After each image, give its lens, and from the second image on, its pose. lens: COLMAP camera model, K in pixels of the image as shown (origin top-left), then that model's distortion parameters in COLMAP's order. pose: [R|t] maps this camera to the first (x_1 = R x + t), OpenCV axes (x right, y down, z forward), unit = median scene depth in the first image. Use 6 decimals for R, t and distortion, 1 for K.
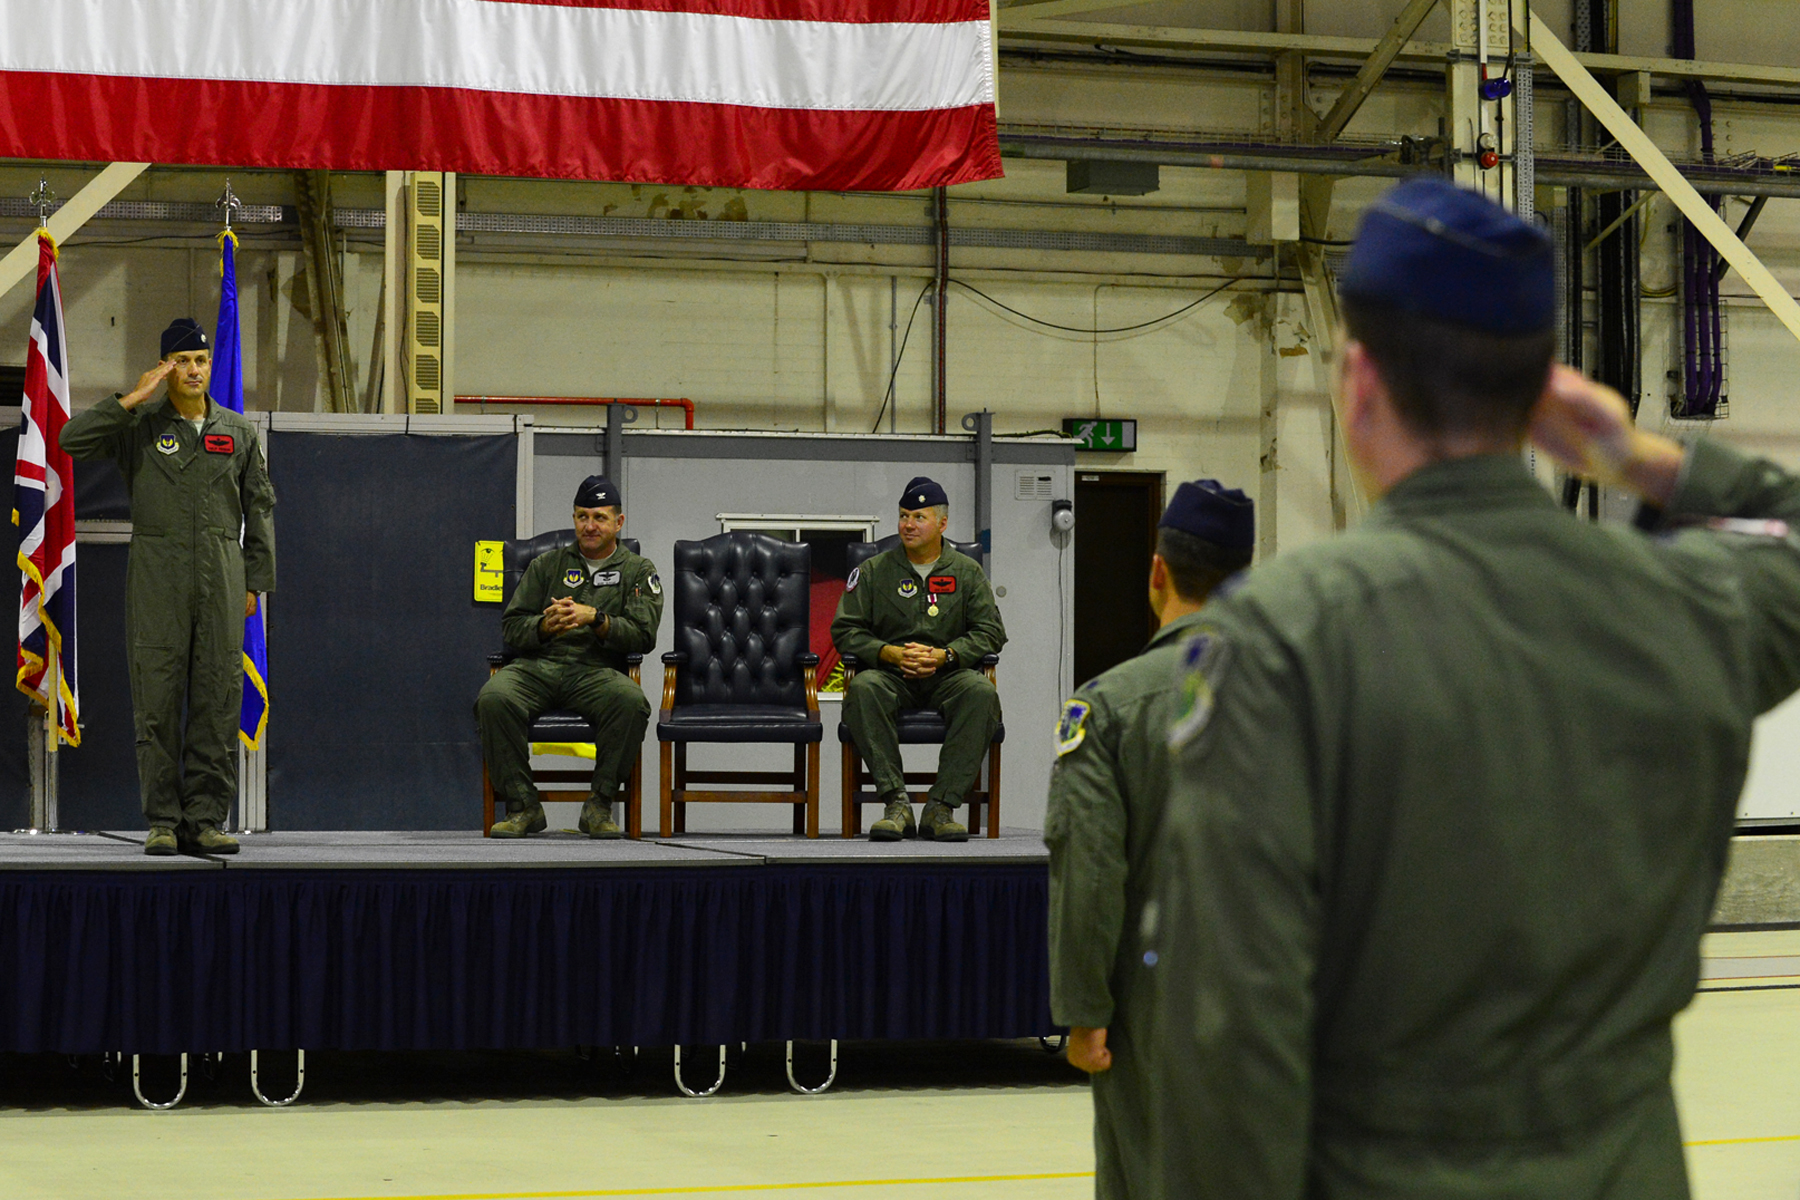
lens RADIAL K [[3699.5, 0, 899.8], [0, 3699.5, 600.7], [0, 0, 1]] dist [-0.006593, 0.000000]
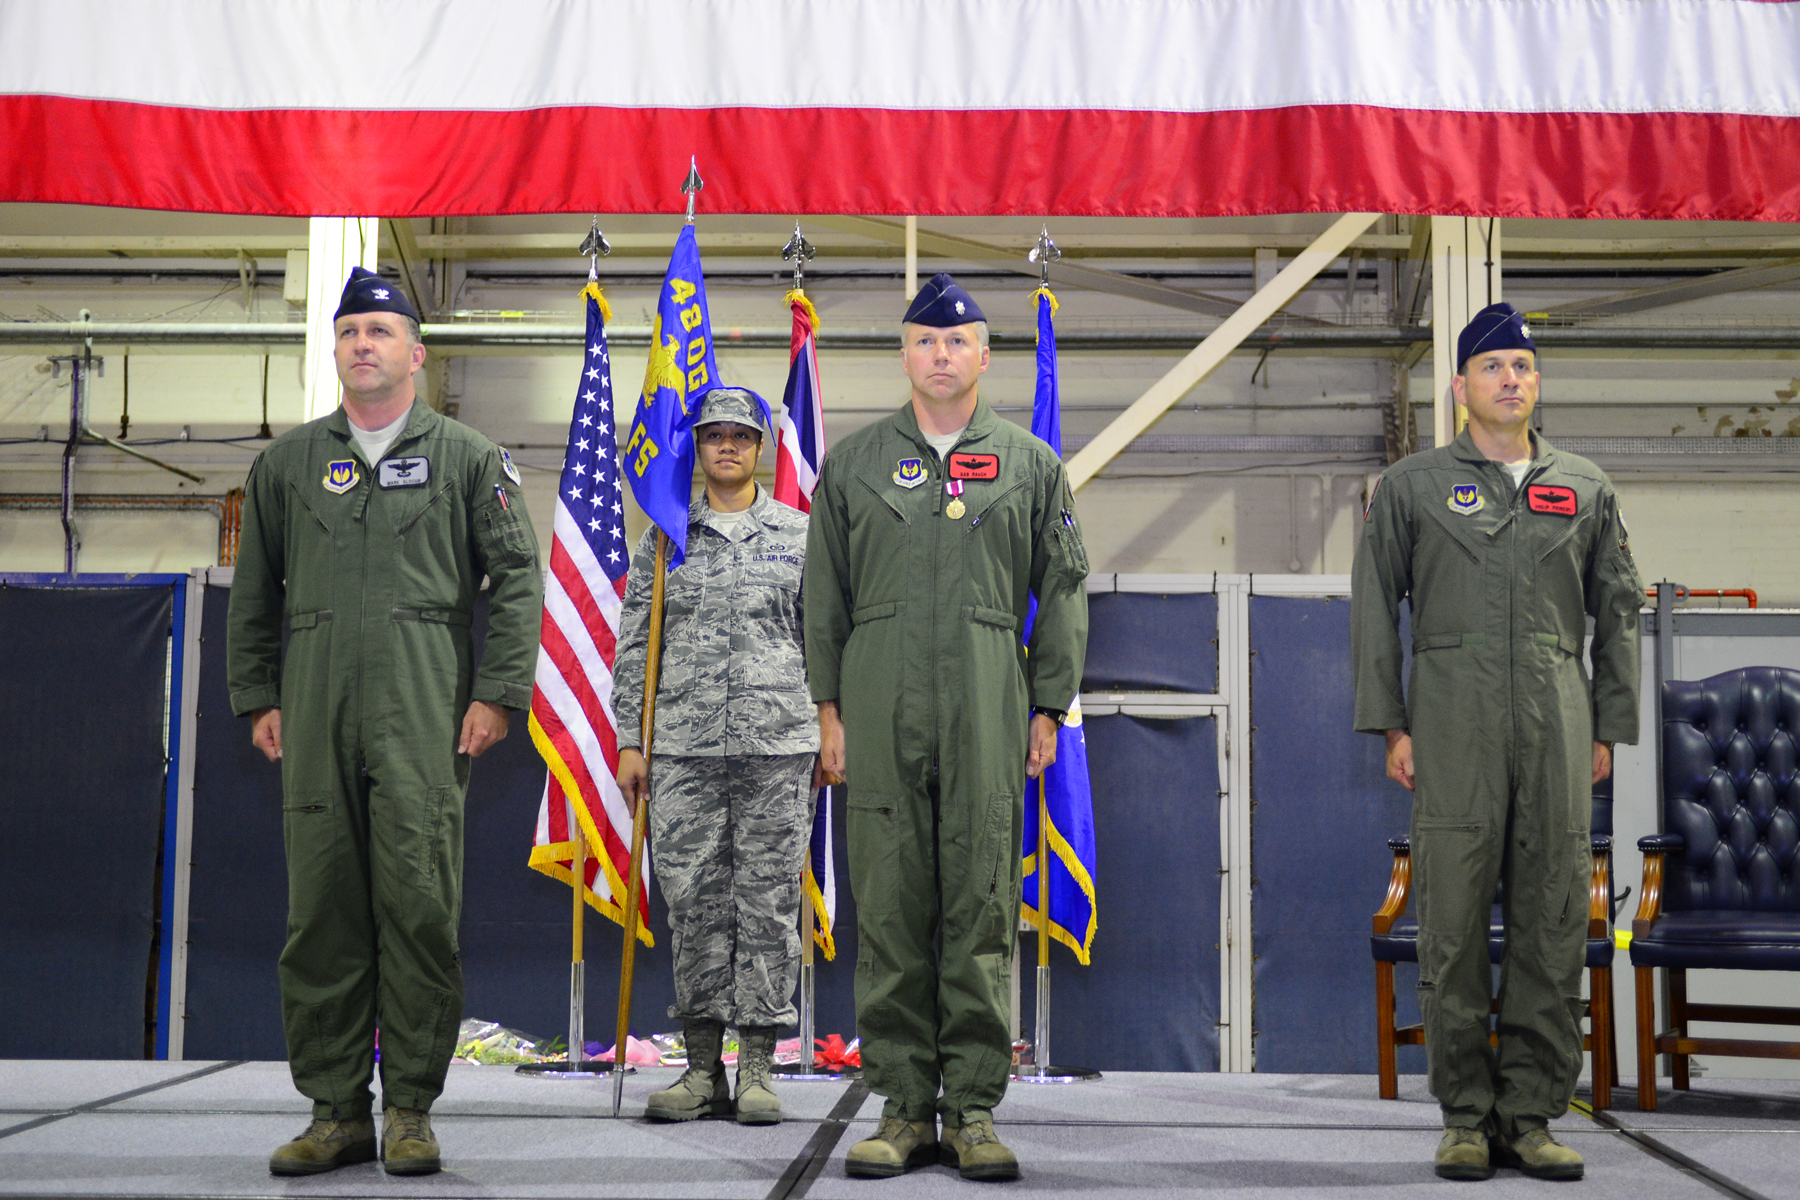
lens RADIAL K [[2598.4, 0, 938.8], [0, 2598.4, 569.7], [0, 0, 1]] dist [0.052111, 0.000000]
pose [[0.931431, -0.036899, -0.362041, -0.006628], [0.005994, 0.996267, -0.086117, 0.005169], [0.363868, 0.078042, 0.928176, 0.460869]]
